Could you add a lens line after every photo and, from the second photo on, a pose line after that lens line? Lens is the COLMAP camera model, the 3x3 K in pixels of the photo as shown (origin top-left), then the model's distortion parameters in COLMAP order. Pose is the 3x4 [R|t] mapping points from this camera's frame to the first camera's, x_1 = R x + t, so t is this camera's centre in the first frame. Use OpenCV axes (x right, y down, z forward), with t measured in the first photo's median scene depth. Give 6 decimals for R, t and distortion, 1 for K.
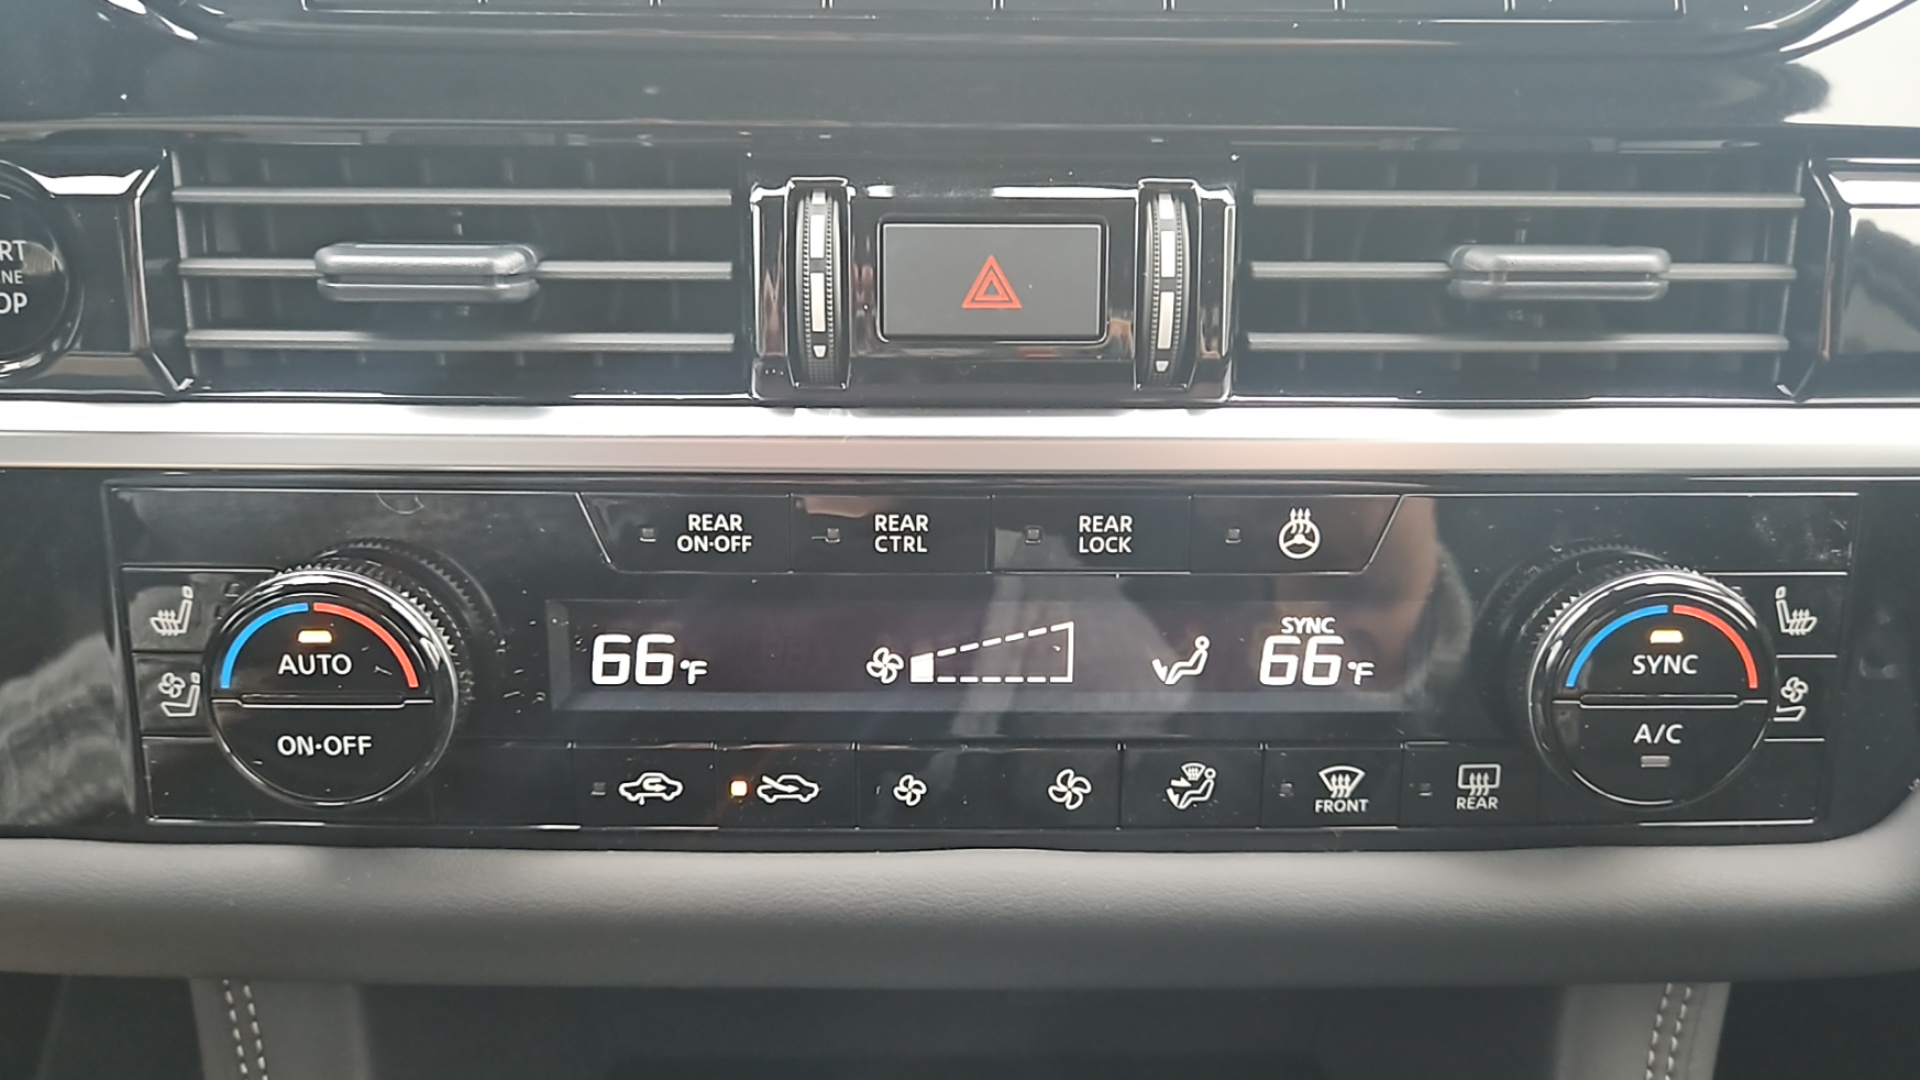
lens RADIAL K [[1430.2, 0, 1043.2], [0, 1430.2, 546.1], [0, 0, 1]] dist [0.059525, -0.076115]
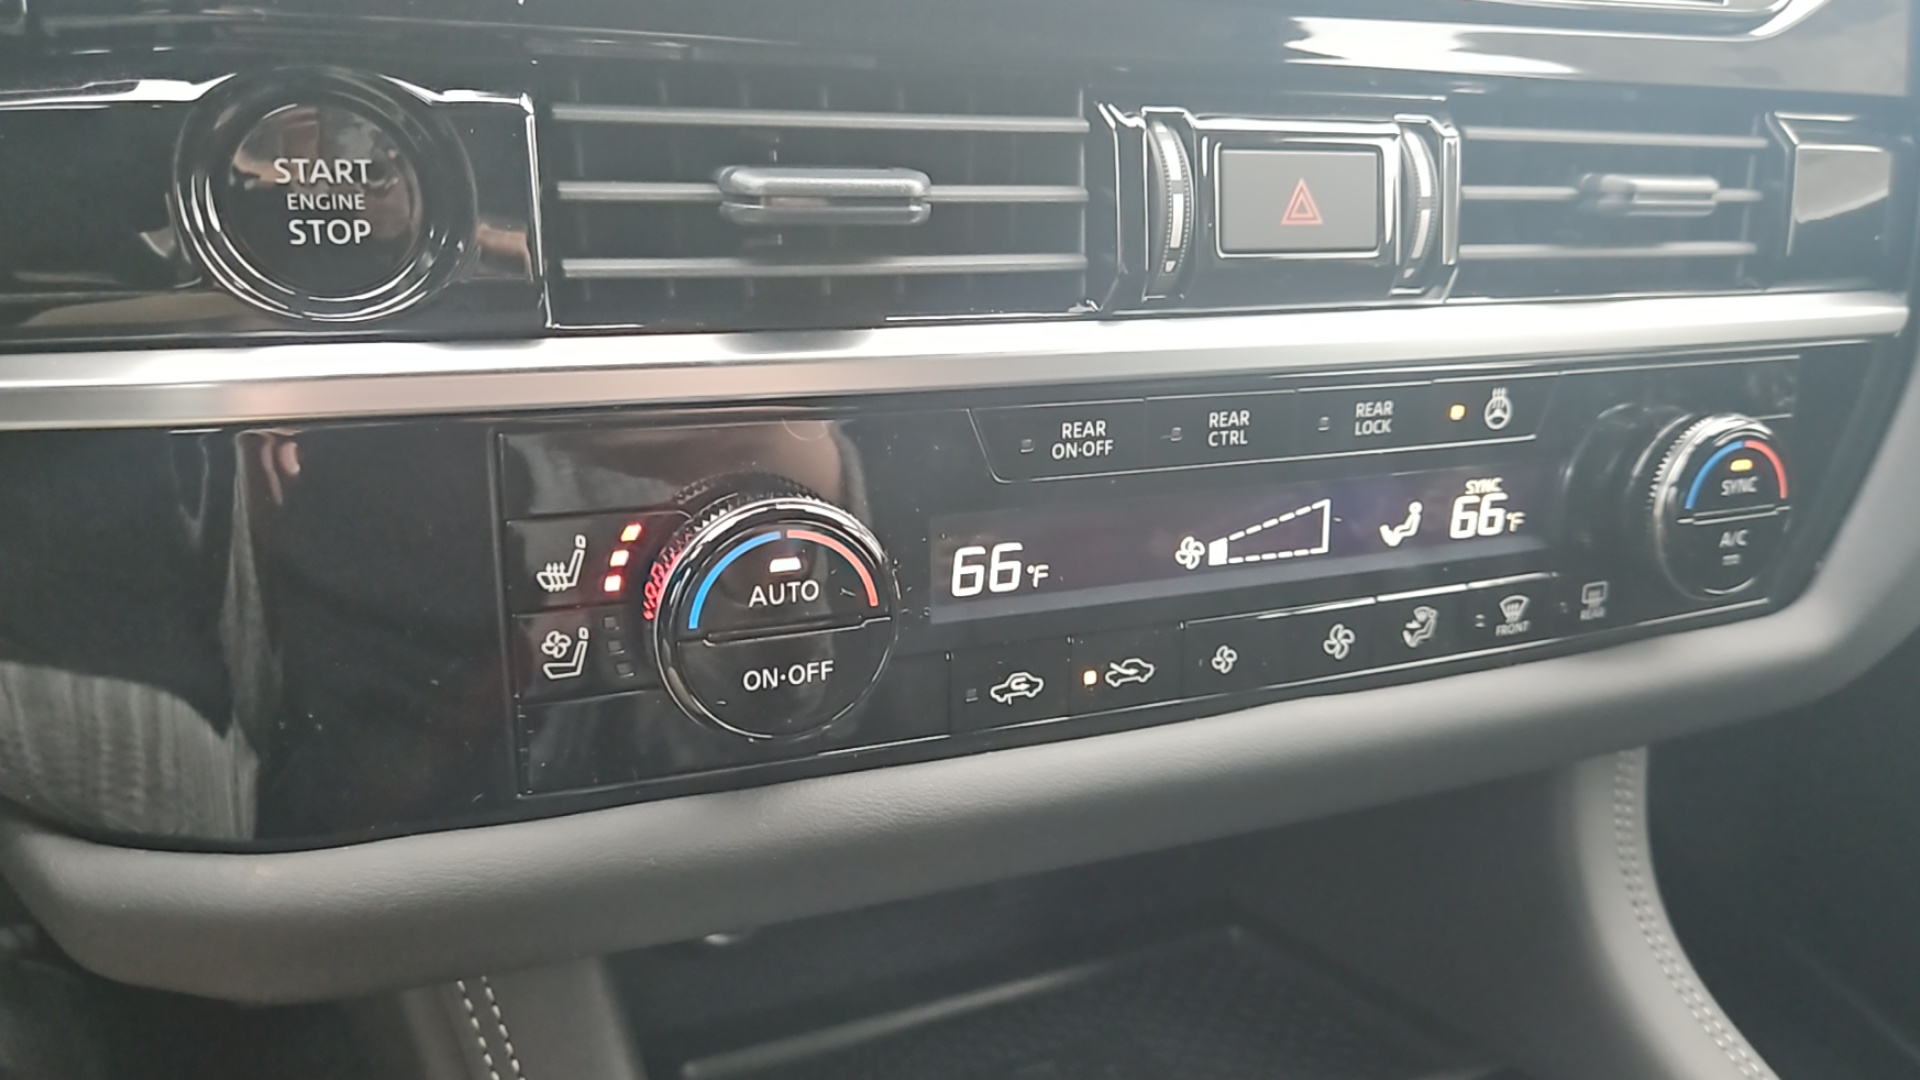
lens RADIAL K [[1430.2, 0, 955.6], [0, 1430.2, 552.3], [0, 0, 1]] dist [0.059525, -0.076115]
pose [[0.913758, -0.097469, 0.394394, -0.750729], [0.090854, 0.995233, 0.035462, 0.028485], [-0.395970, 0.003429, 0.918257, 0.049587]]
